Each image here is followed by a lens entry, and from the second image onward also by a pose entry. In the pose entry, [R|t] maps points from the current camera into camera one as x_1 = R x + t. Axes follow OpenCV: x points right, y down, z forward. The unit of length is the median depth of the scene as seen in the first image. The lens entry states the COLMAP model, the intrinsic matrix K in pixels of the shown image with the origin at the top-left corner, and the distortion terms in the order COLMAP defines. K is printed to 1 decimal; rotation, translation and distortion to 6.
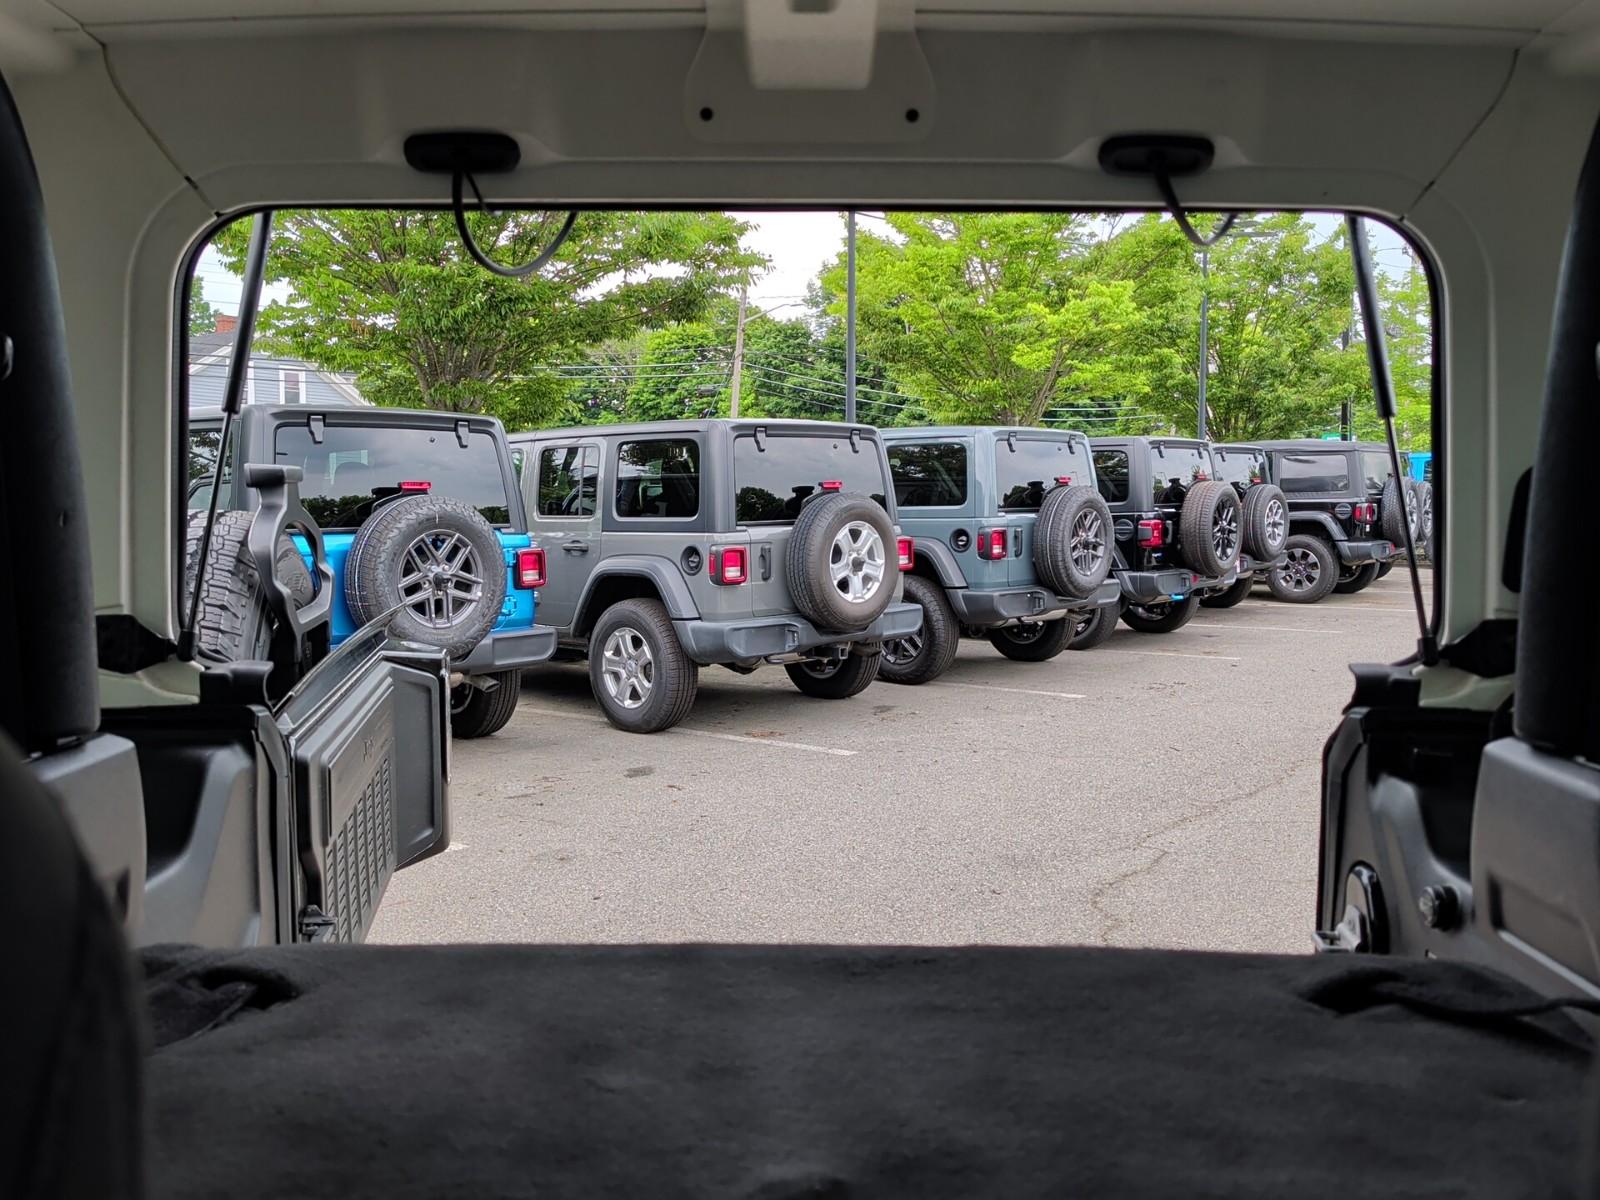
lens RADIAL K [[1353.2, 0, 806.0], [0, 1353.2, 607.9], [0, 0, 1]] dist [0.004024, 0.002130]
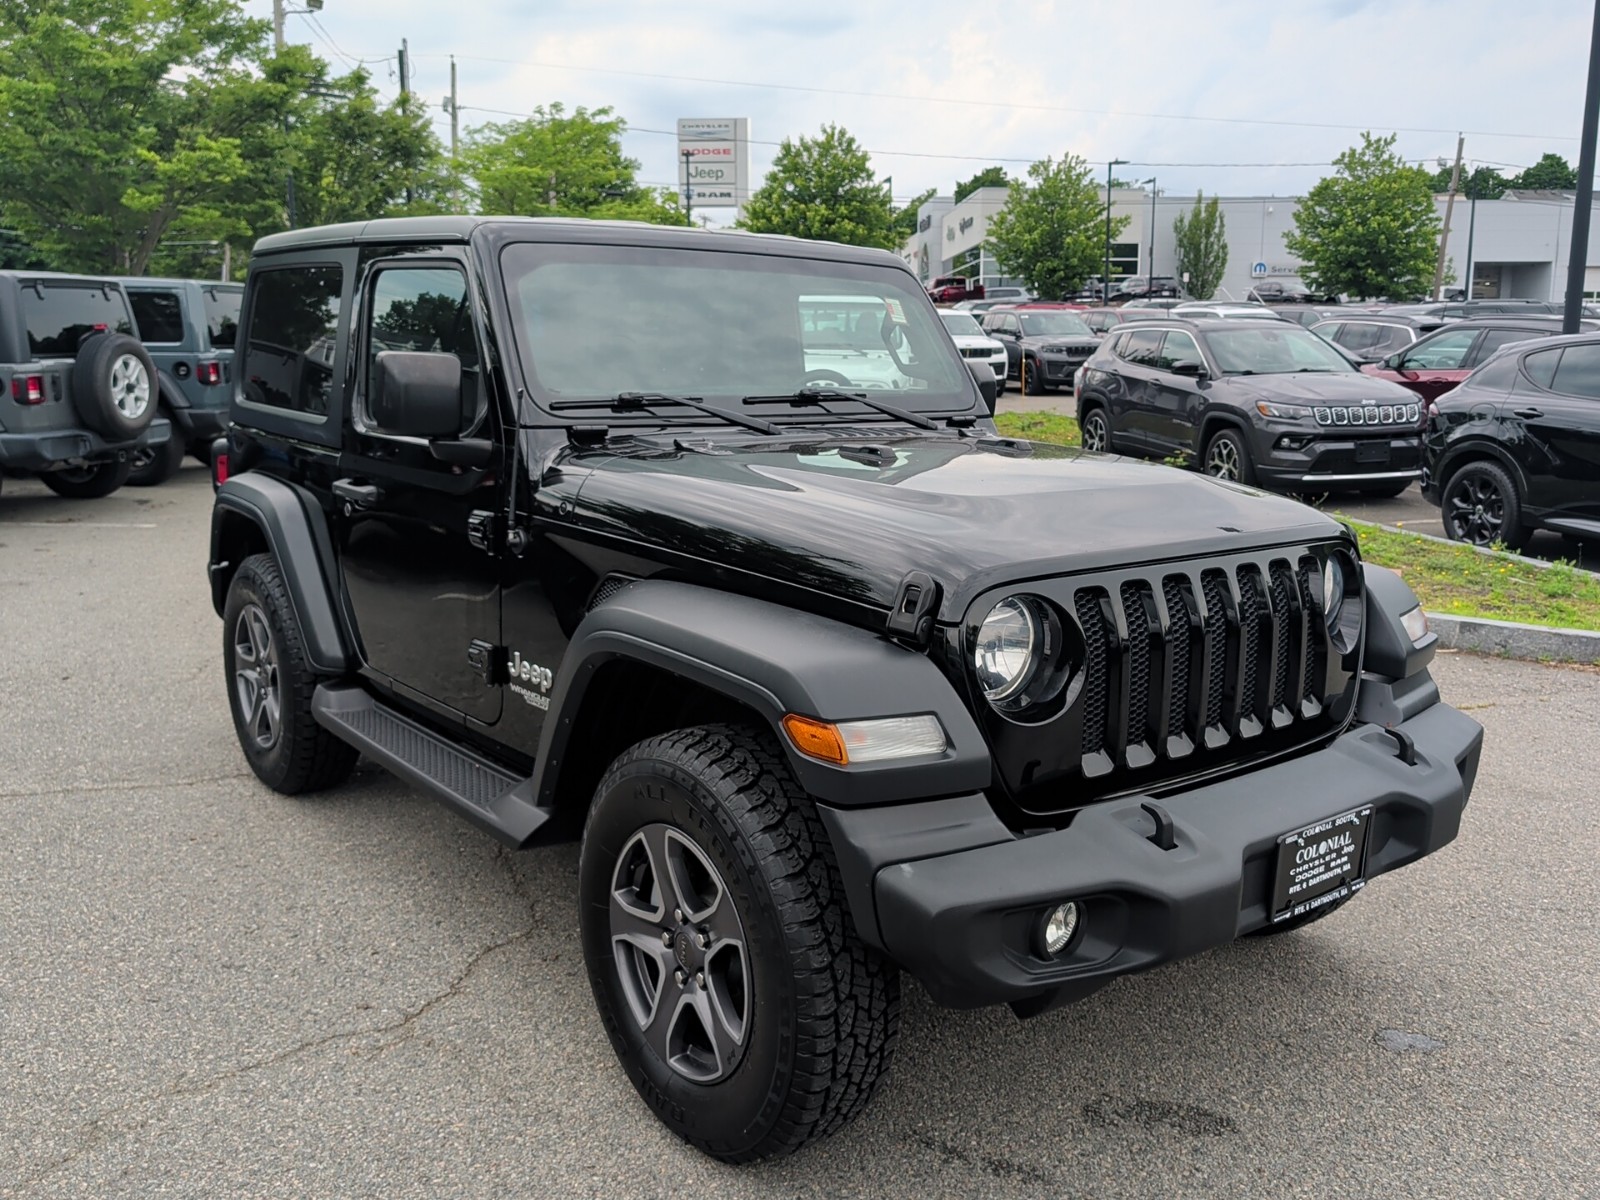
lens RADIAL K [[1353.2, 0, 813.7], [0, 1353.2, 605.6], [0, 0, 1]] dist [0.004024, 0.002130]
pose [[0.780272, -0.107933, 0.616057, -0.137186], [0.034095, 0.990873, 0.130418, 0.014018], [-0.624510, -0.080757, 0.776830, -0.229989]]
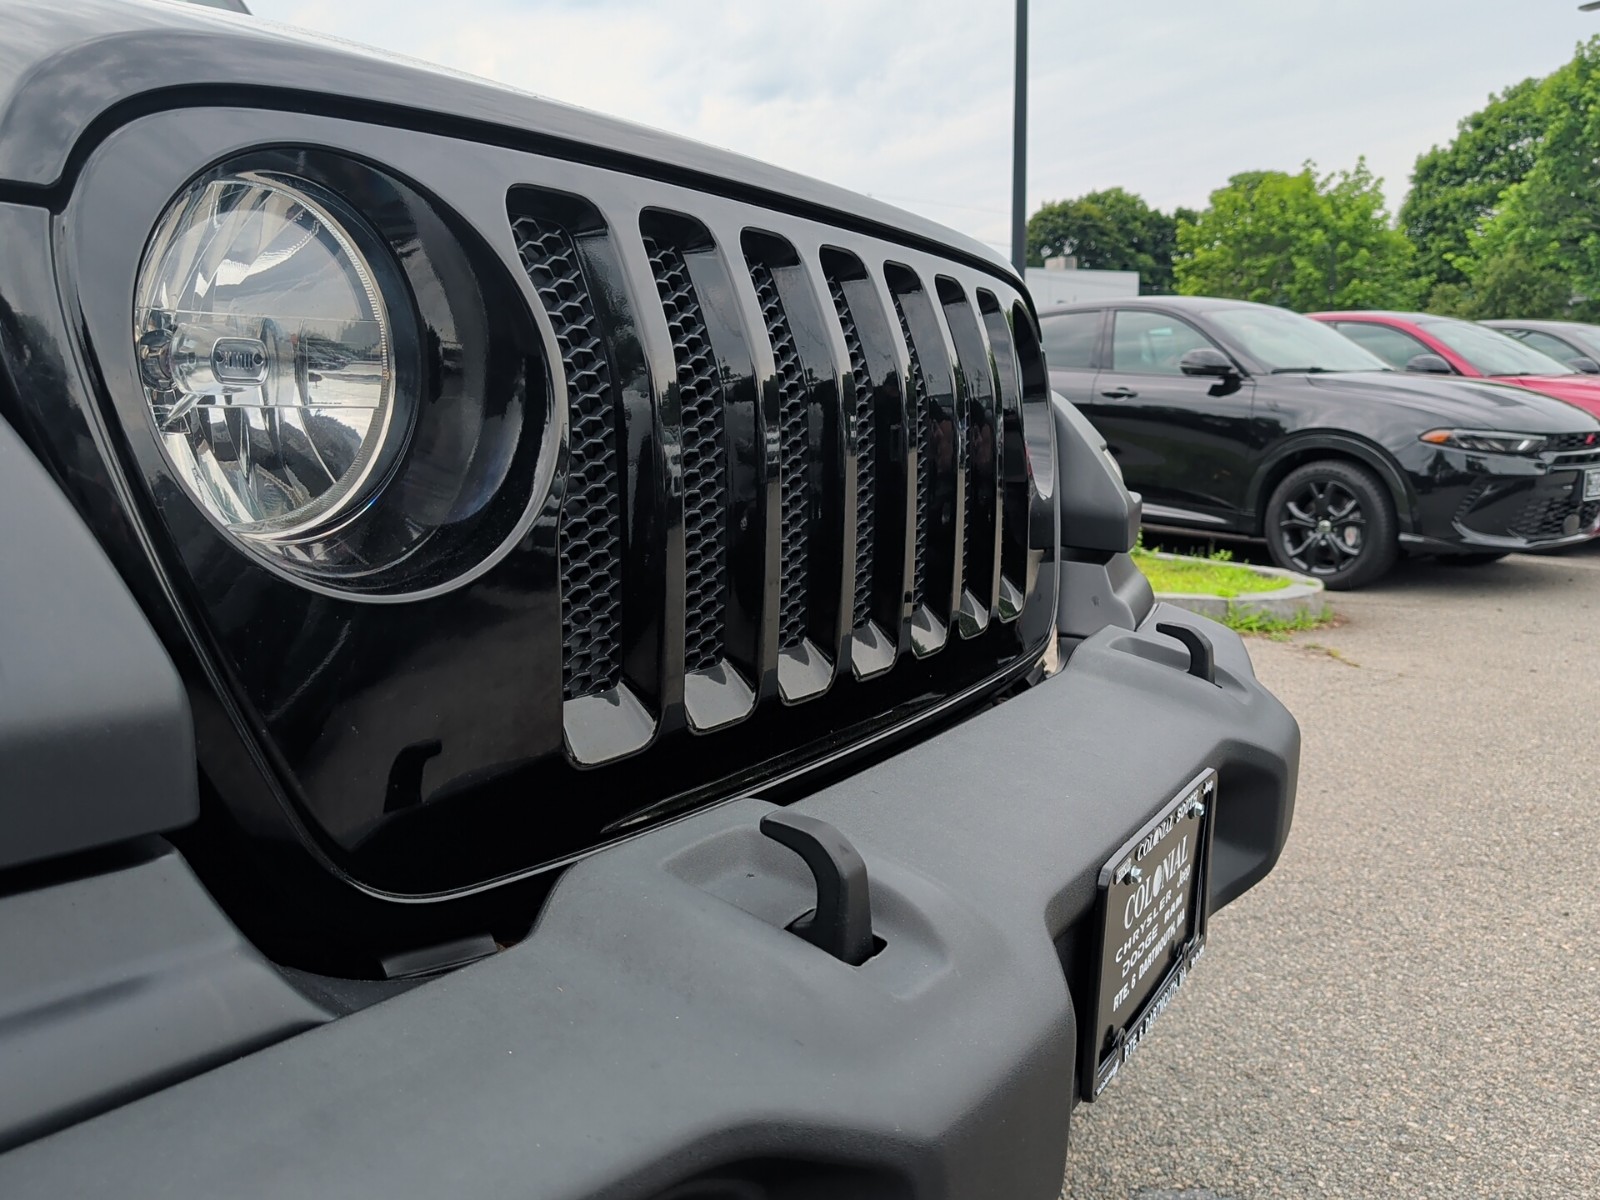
lens RADIAL K [[1353.2, 0, 799.0], [0, 1353.2, 595.8], [0, 0, 1]] dist [0.004024, 0.002130]
pose [[0.494409, -0.117901, 0.861196, -0.061685], [0.058642, 0.993025, 0.102283, 0.042536], [-0.867249, -0.000068, 0.497874, -0.165877]]
